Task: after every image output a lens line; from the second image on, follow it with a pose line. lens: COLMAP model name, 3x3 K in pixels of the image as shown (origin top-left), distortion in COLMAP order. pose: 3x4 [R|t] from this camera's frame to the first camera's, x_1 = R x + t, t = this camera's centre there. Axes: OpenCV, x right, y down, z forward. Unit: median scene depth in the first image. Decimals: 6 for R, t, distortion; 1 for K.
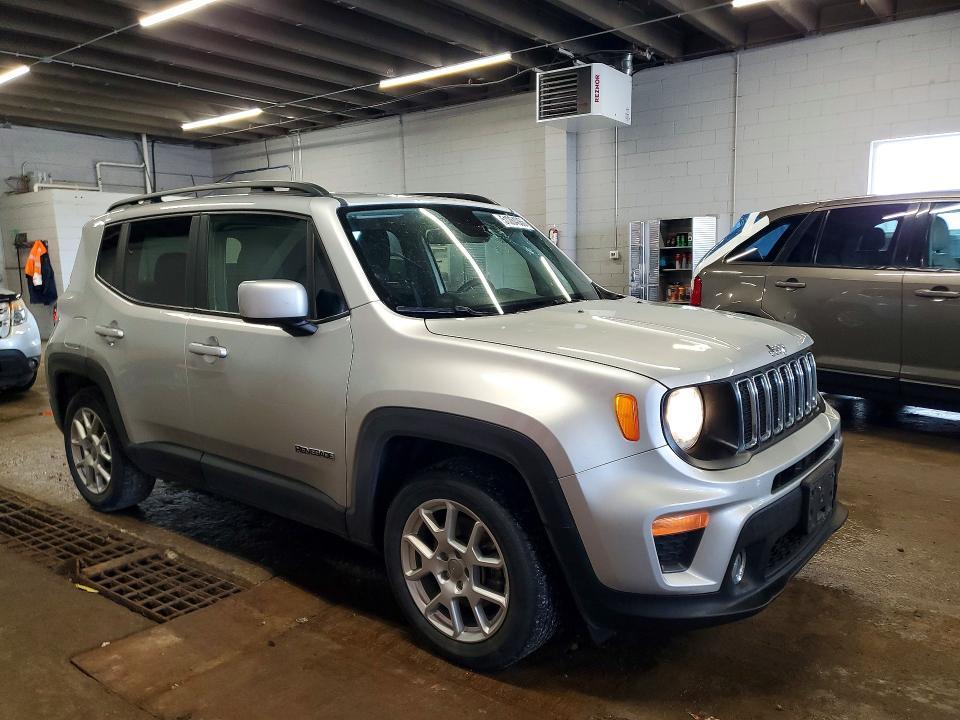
lens RADIAL K [[754.5, 0, 476.3], [0, 754.5, 373.6], [0, 0, 1]] dist [0.033456, -0.004452]
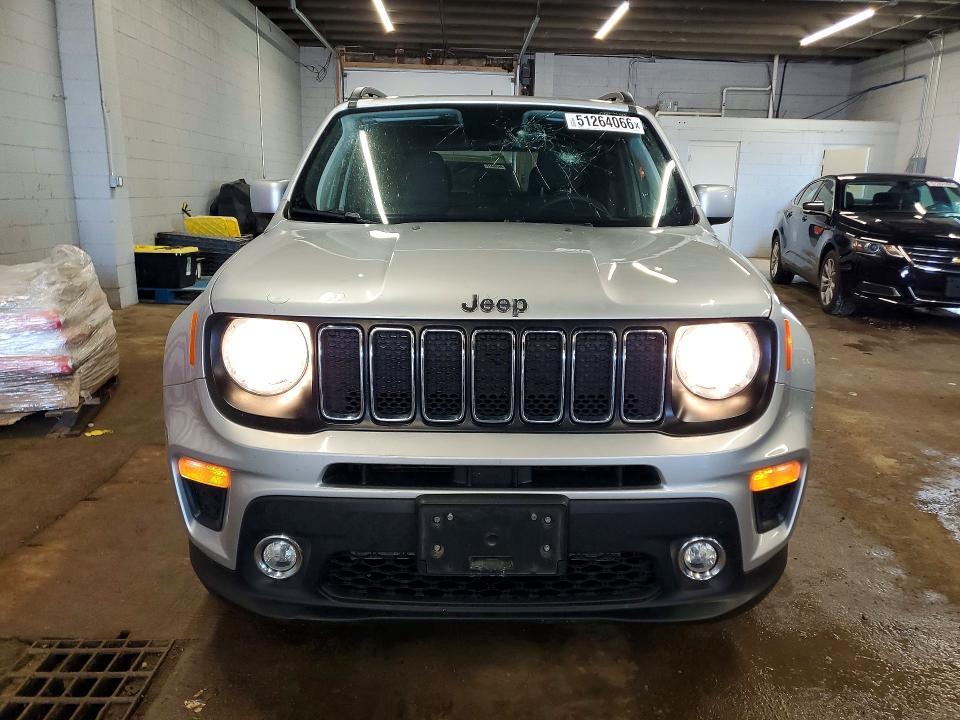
lens RADIAL K [[755.7, 0, 480.0], [0, 755.7, 360.0], [0, 0, 1]] dist [0.027894, -0.005279]
pose [[0.636518, 0.209233, -0.742338, 0.142272], [-0.156141, 0.977527, 0.141640, -0.011820], [0.755291, 0.025753, 0.654883, 0.091008]]
